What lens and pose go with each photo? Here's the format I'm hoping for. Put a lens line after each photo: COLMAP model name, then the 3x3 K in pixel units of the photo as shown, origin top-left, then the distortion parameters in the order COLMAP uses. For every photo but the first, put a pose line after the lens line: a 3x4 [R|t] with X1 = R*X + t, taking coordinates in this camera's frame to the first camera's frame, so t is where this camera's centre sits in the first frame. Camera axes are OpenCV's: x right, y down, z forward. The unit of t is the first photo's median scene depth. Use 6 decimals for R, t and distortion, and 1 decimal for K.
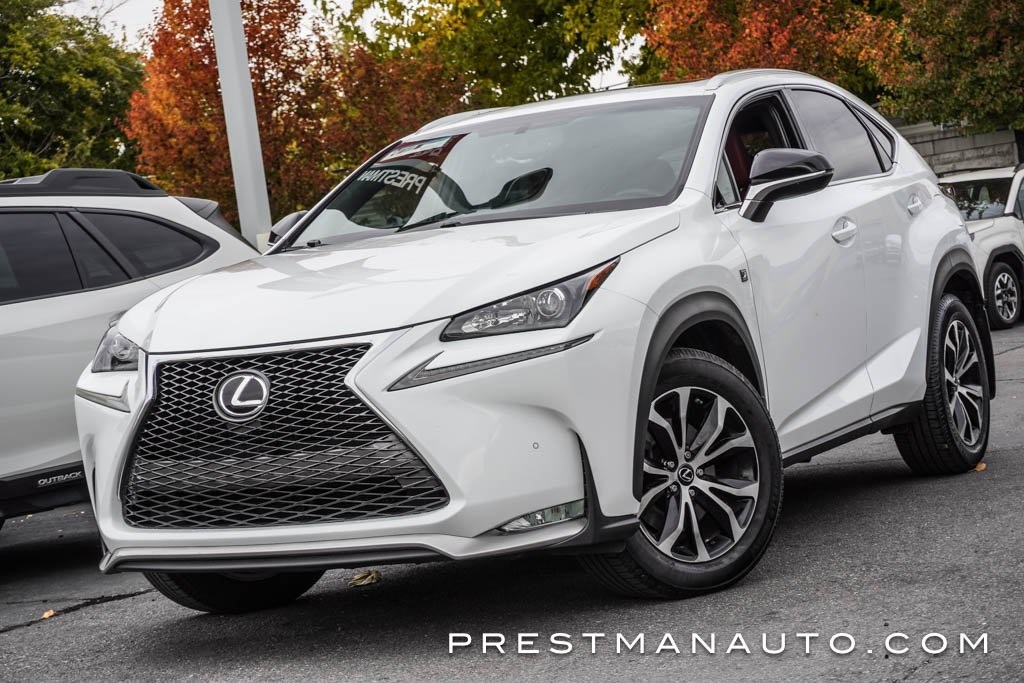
lens RADIAL K [[2150.2, 0, 512.0], [0, 2150.2, 341.5], [0, 0, 1]] dist [0.018383, -0.007801]
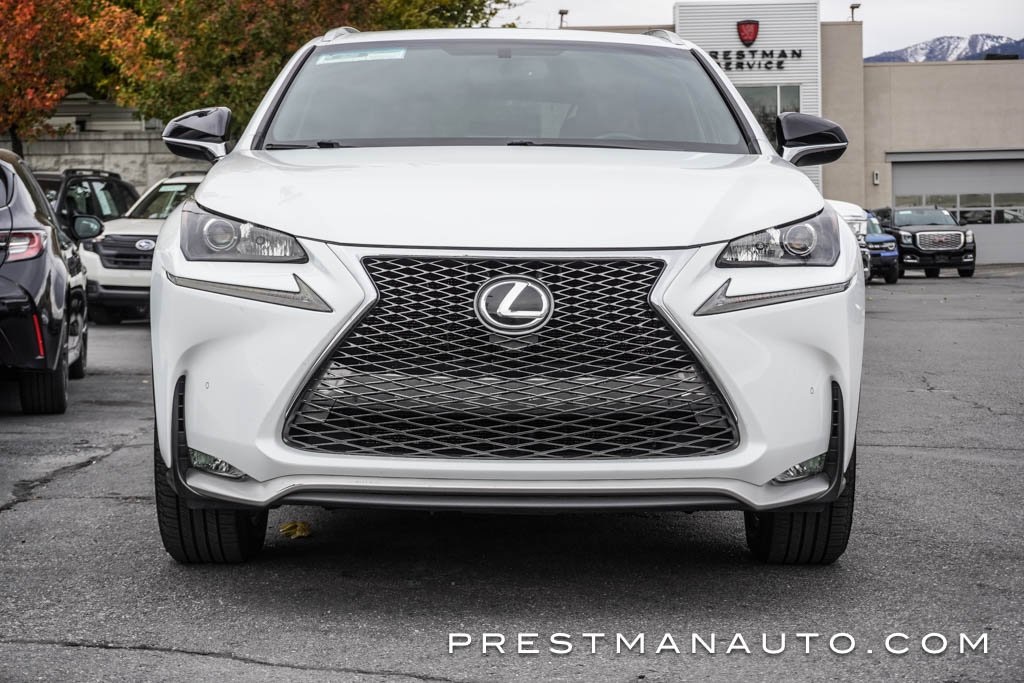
lens RADIAL K [[2023.5, 0, 512.0], [0, 2023.5, 341.5], [0, 0, 1]] dist [0.137319, 0.310098]
pose [[0.866128, 0.093509, 0.490997, -0.516796], [-0.090956, 0.995429, -0.029128, 0.062937], [-0.491476, -0.019430, 0.870674, 0.299674]]
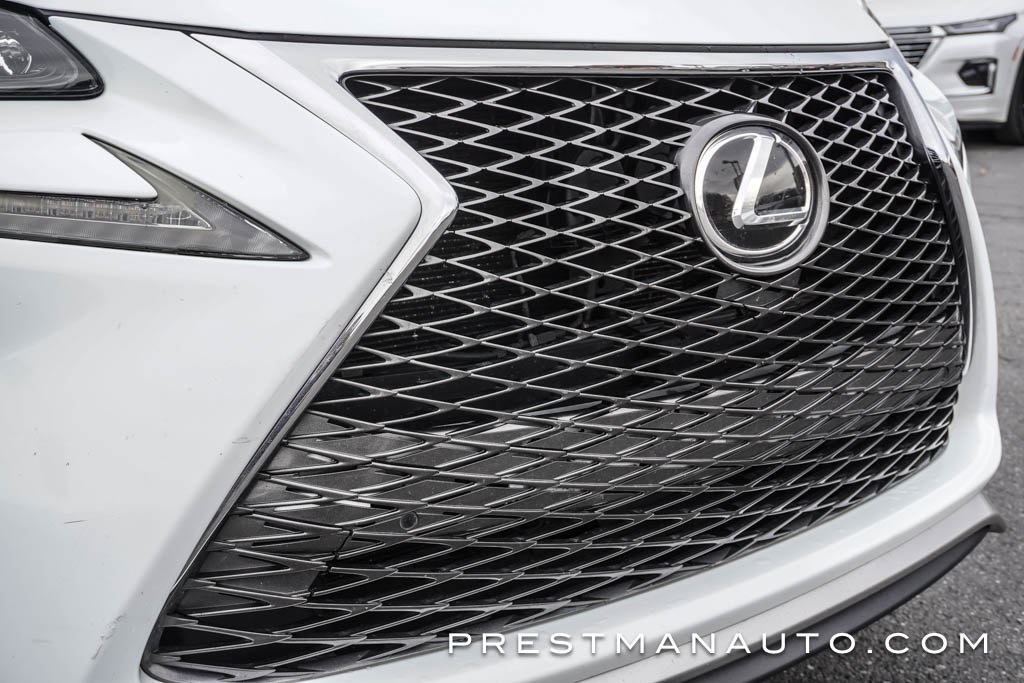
lens RADIAL K [[1292.1, 0, 512.0], [0, 1292.1, 341.5], [0, 0, 1]] dist [0.011887, 0.045295]
pose [[0.393134, -0.089306, 0.915134, -0.320172], [-0.014177, 0.994565, 0.103148, 0.027602], [-0.919372, -0.053525, 0.389731, 0.952587]]
